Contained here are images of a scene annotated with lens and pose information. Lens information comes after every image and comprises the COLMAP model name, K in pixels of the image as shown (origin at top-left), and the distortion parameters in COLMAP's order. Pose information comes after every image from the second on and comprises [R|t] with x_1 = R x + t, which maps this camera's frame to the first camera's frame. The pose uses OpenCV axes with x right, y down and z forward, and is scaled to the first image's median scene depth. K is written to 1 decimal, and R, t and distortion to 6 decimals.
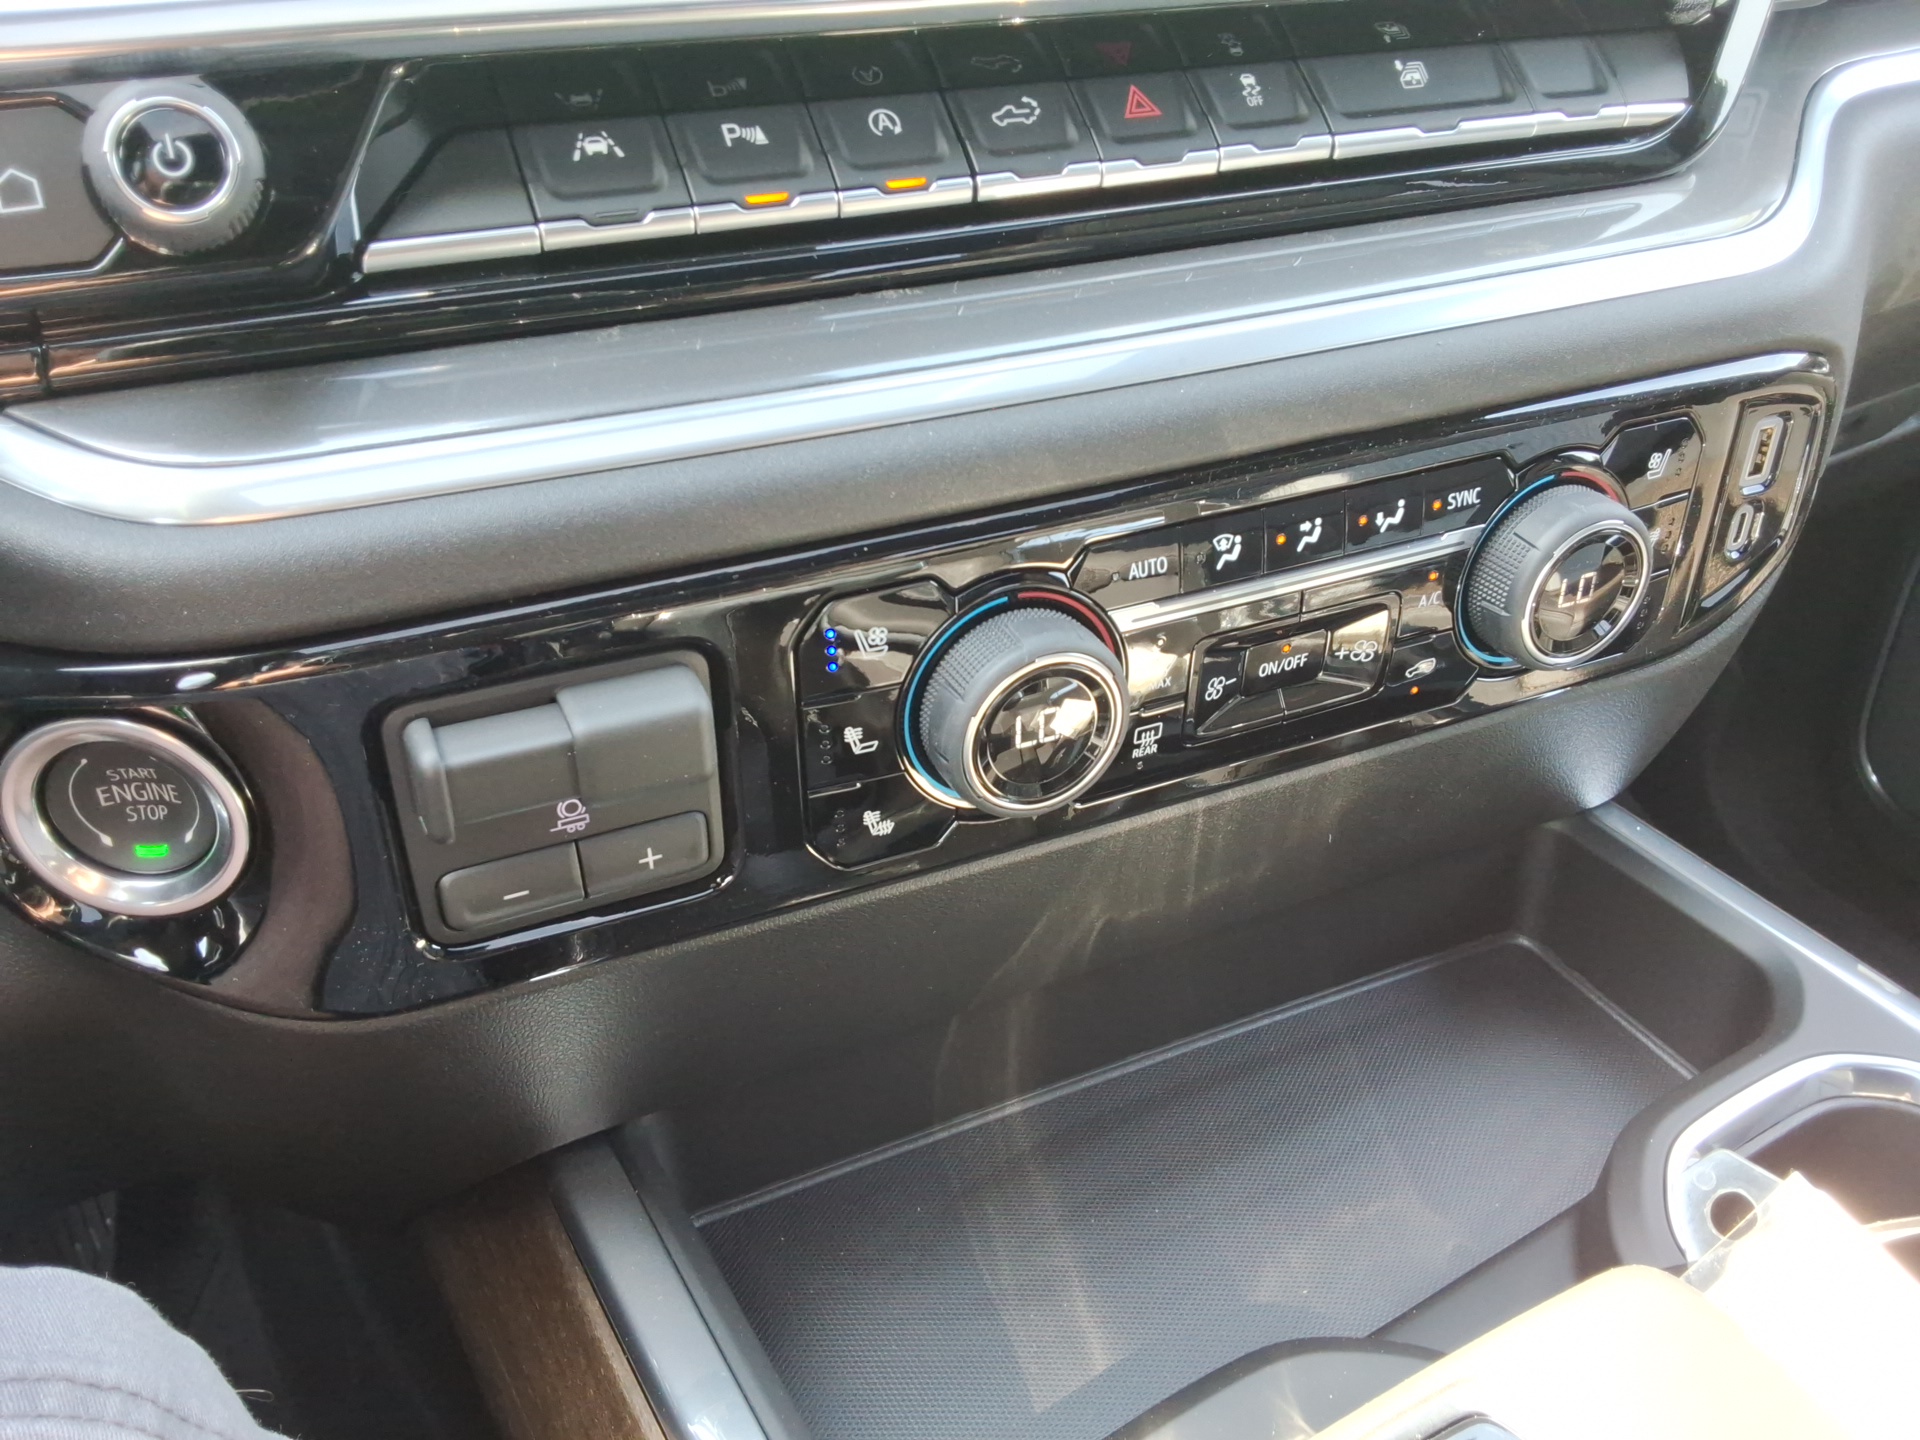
lens RADIAL K [[1550.5, 0, 967.7], [0, 1550.5, 694.7], [0, 0, 1]] dist [0.091599, -0.144334]
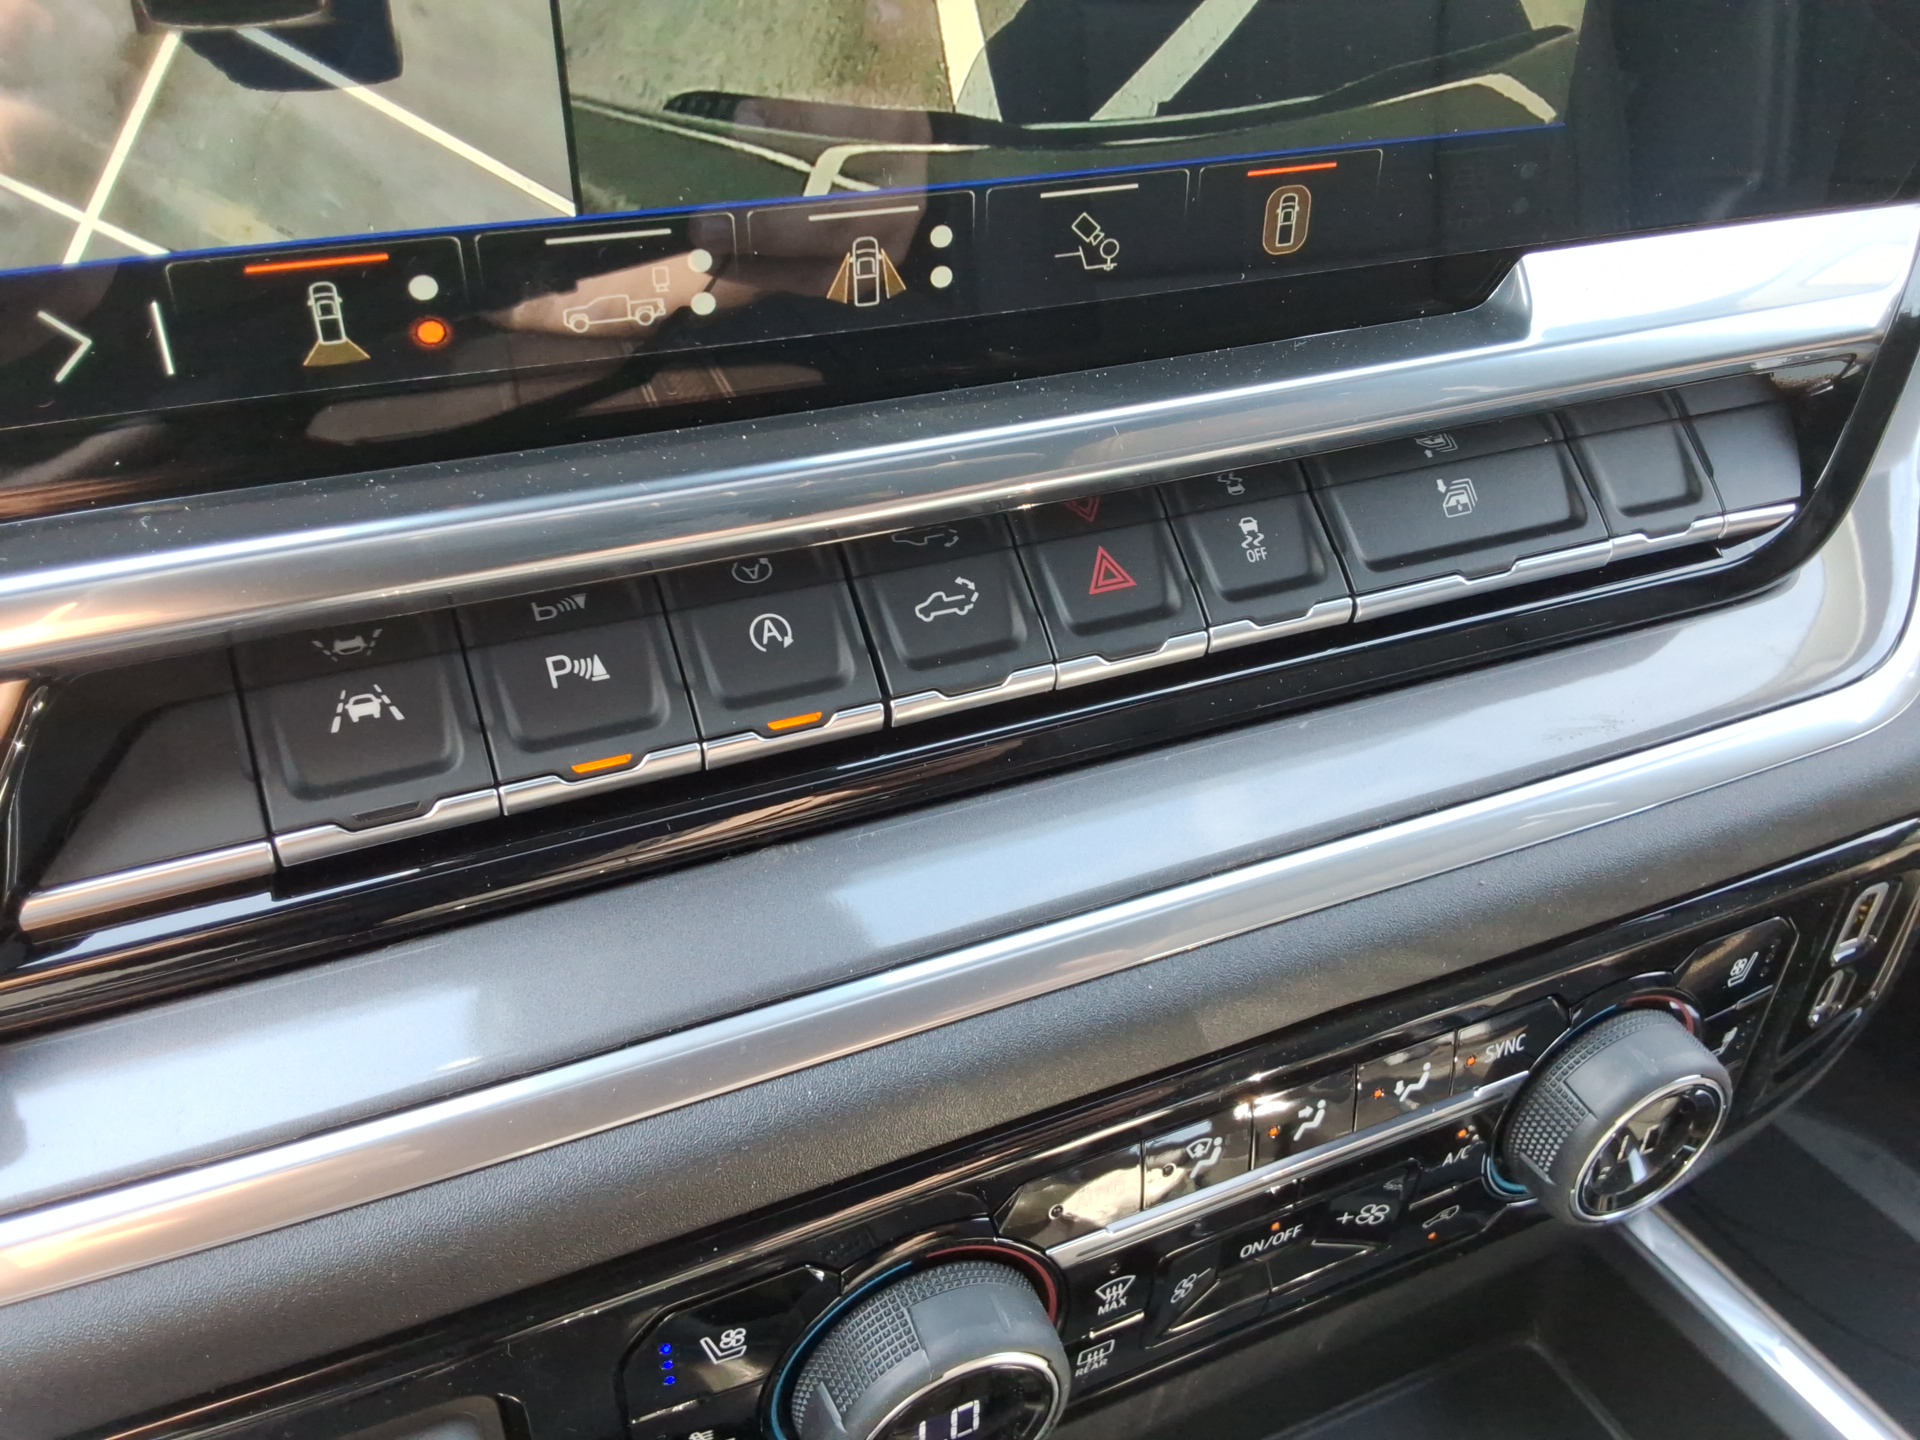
lens RADIAL K [[1550.5, 0, 973.0], [0, 1550.5, 673.3], [0, 0, 1]] dist [0.091599, -0.144334]
pose [[0.999419, 0.032284, 0.010887, 0.035462], [-0.032636, 0.998894, 0.033857, -0.350314], [-0.009782, -0.034193, 0.999367, 0.228373]]
